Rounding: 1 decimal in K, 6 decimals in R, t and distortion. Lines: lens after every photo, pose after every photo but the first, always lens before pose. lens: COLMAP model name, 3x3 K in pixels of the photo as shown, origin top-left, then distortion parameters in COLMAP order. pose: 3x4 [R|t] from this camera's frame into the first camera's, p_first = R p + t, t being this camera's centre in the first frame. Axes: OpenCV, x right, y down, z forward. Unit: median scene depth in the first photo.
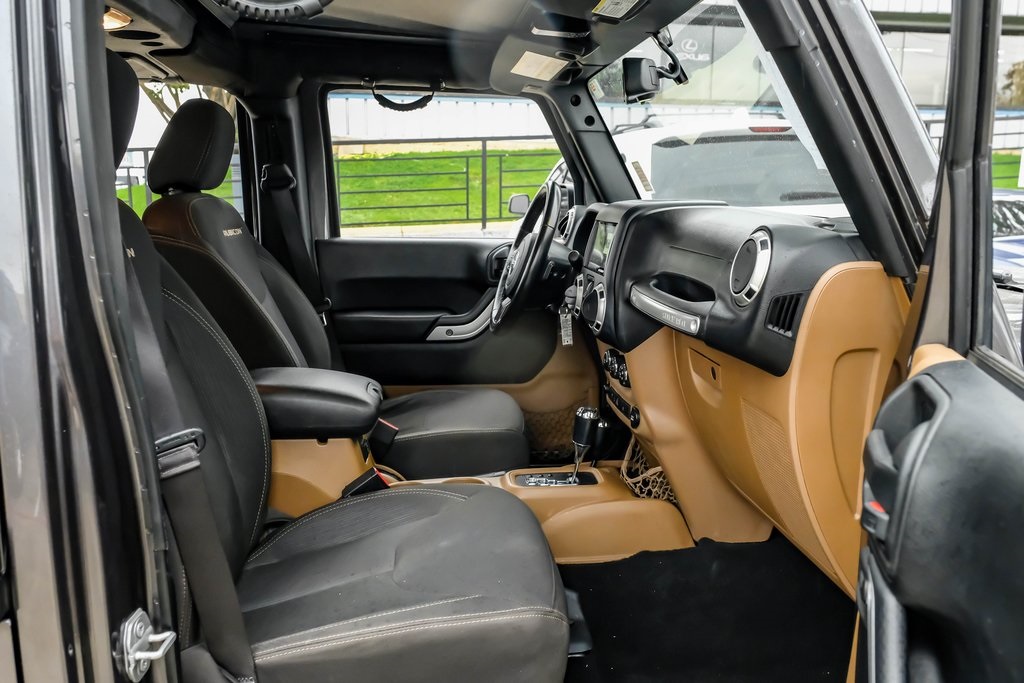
lens RADIAL K [[786.1, 0, 511.0], [0, 786.1, 342.7], [0, 0, 1]] dist [0.001227, 0.000078]
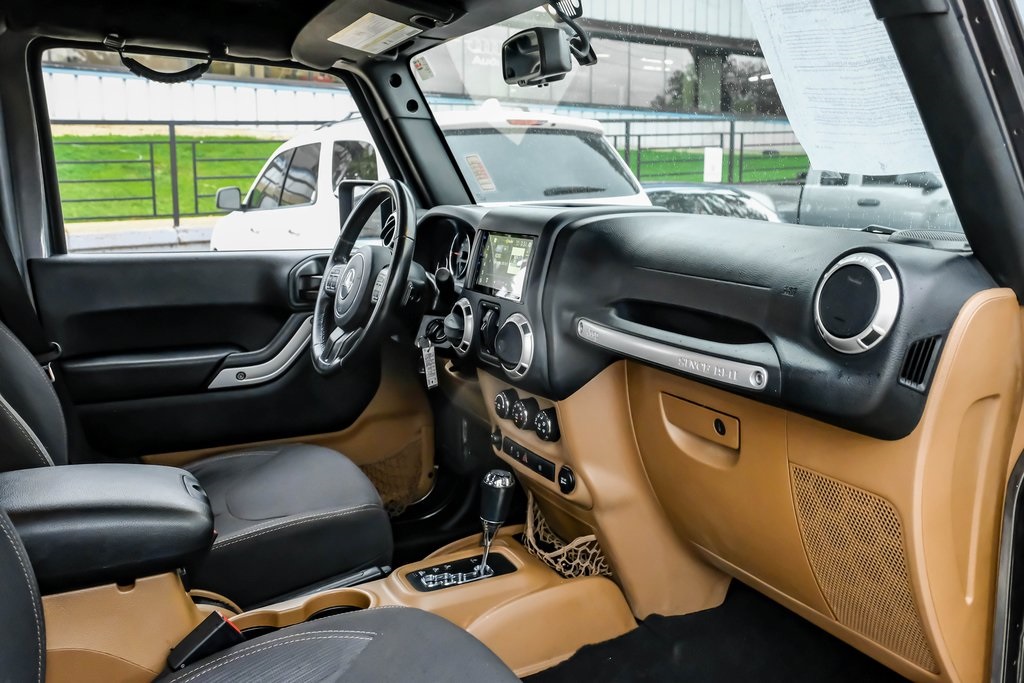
lens RADIAL K [[822.5, 0, 558.5], [0, 822.5, 290.4], [0, 0, 1]] dist [-0.028221, 0.006146]
pose [[0.913030, -0.047760, 0.405086, -0.153723], [0.071792, 0.996434, -0.044332, -0.050921], [-0.401524, 0.069558, 0.913203, 0.213467]]
